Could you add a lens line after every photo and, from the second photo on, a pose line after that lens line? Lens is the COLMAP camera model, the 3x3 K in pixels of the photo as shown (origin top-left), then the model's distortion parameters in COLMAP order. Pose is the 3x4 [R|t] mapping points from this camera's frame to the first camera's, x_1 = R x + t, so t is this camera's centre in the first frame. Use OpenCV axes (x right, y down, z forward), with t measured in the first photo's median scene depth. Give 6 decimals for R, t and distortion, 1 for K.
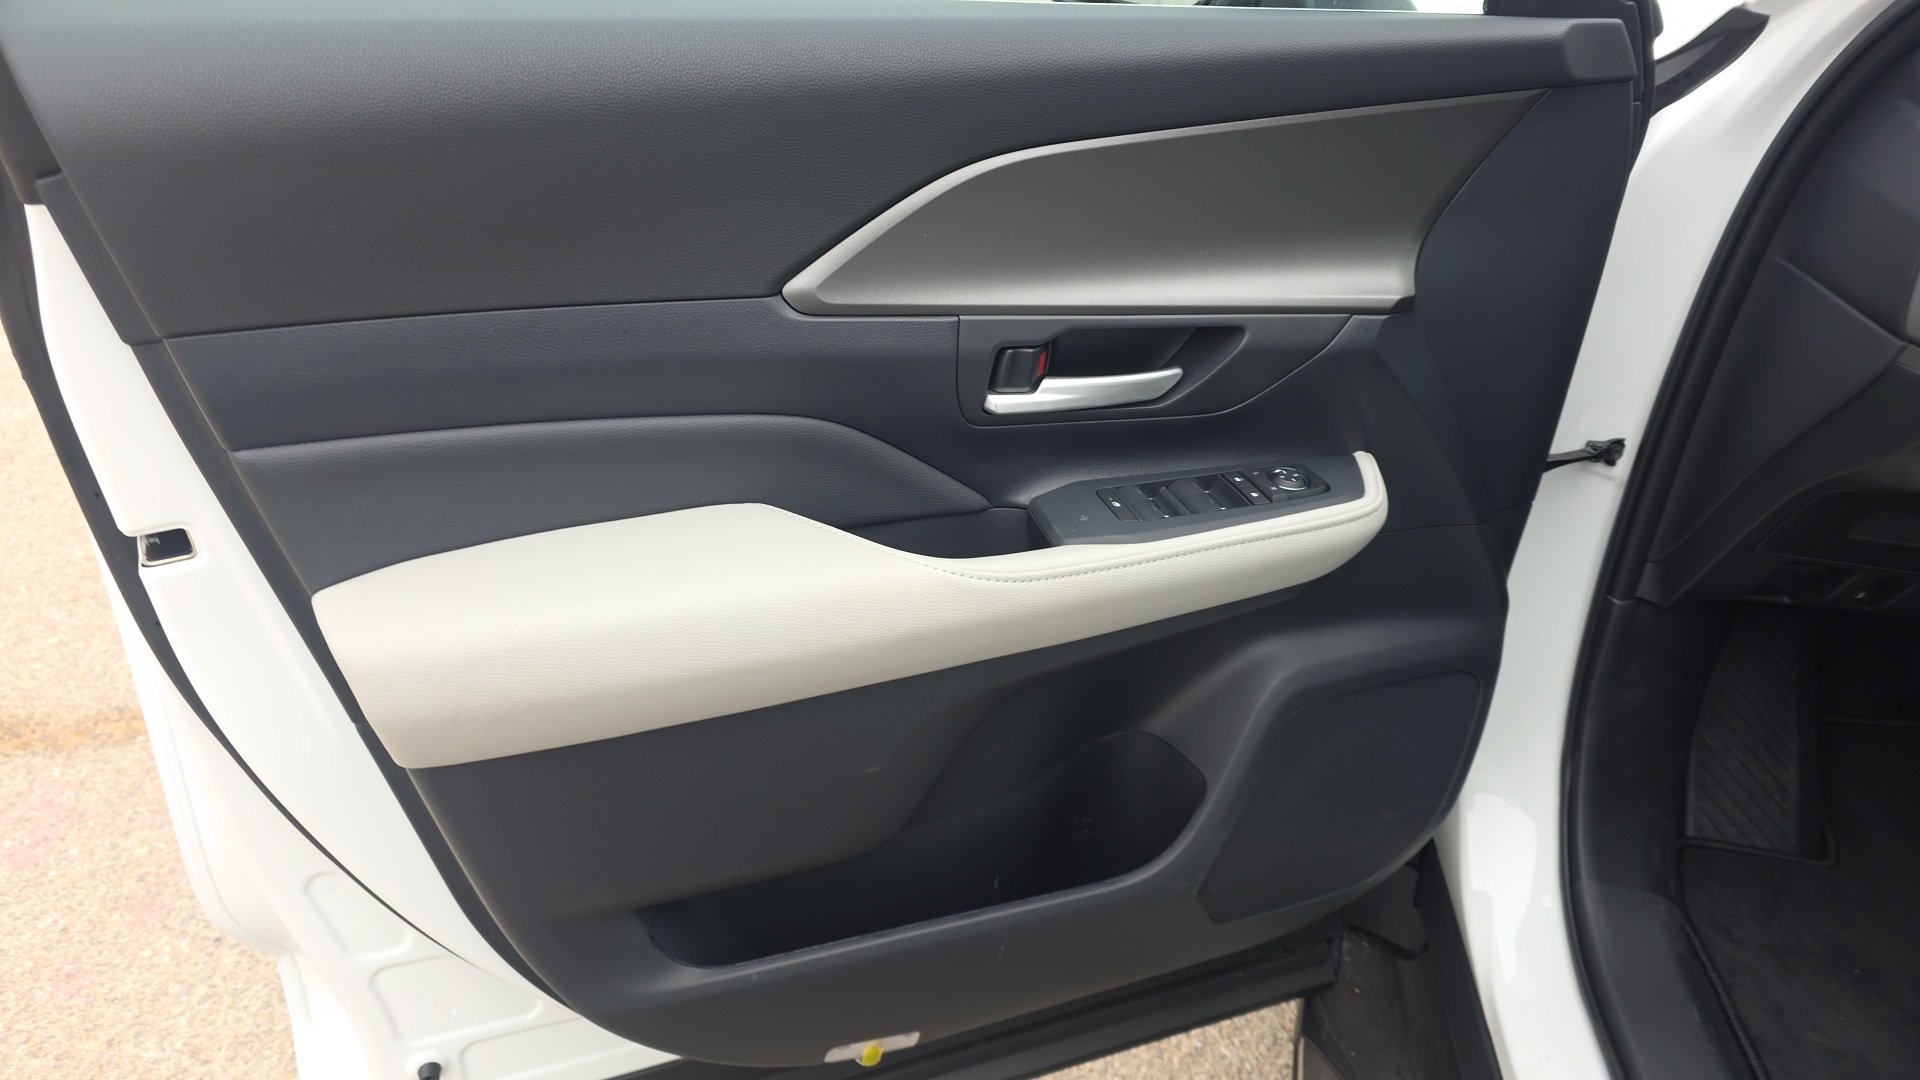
lens RADIAL K [[1277.5, 0, 901.5], [0, 1277.5, 501.0], [0, 0, 1]] dist [0.042772, -0.059108]
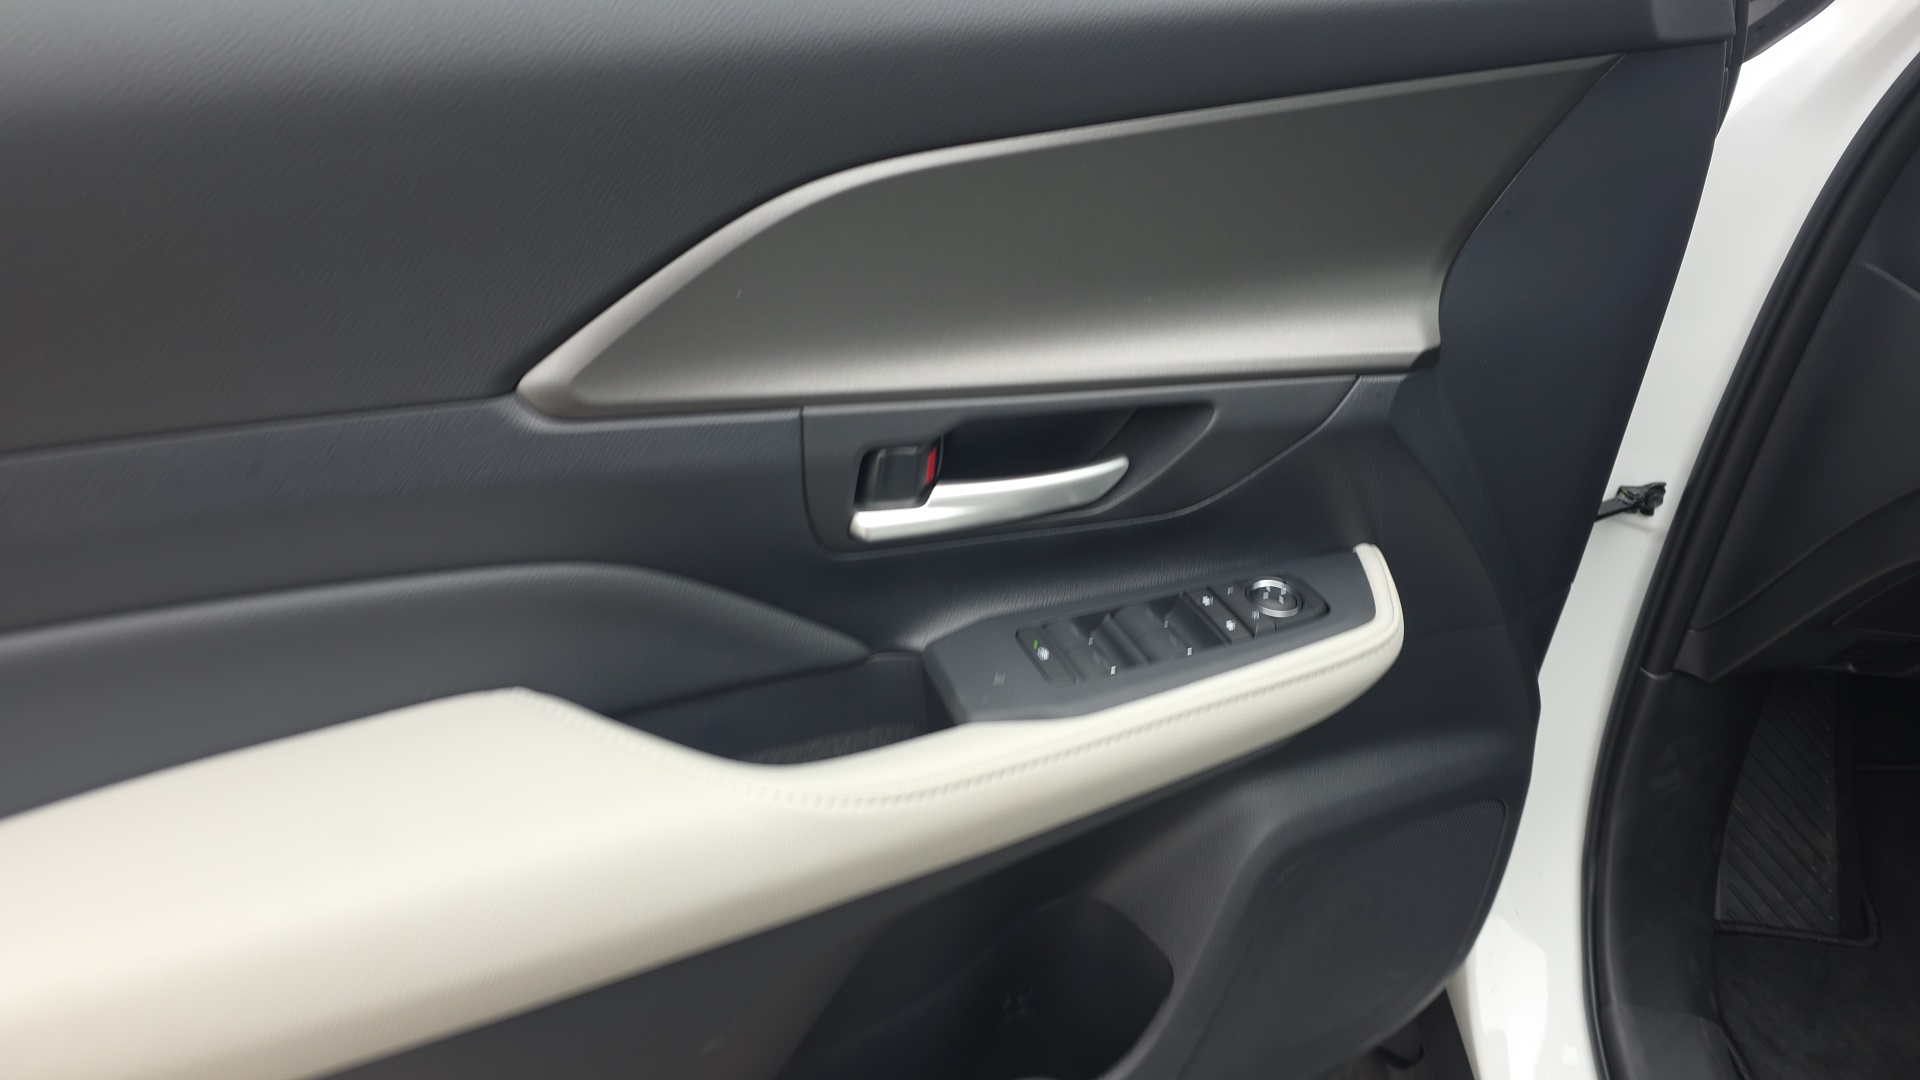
lens RADIAL K [[1294.3, 0, 959.9], [0, 1294.3, 528.4], [0, 0, 1]] dist [0.075313, -0.089525]
pose [[0.995292, -0.039854, 0.088343, 0.052543], [0.034771, 0.997691, 0.058342, -0.096297], [-0.090465, -0.054995, 0.994380, 0.250037]]
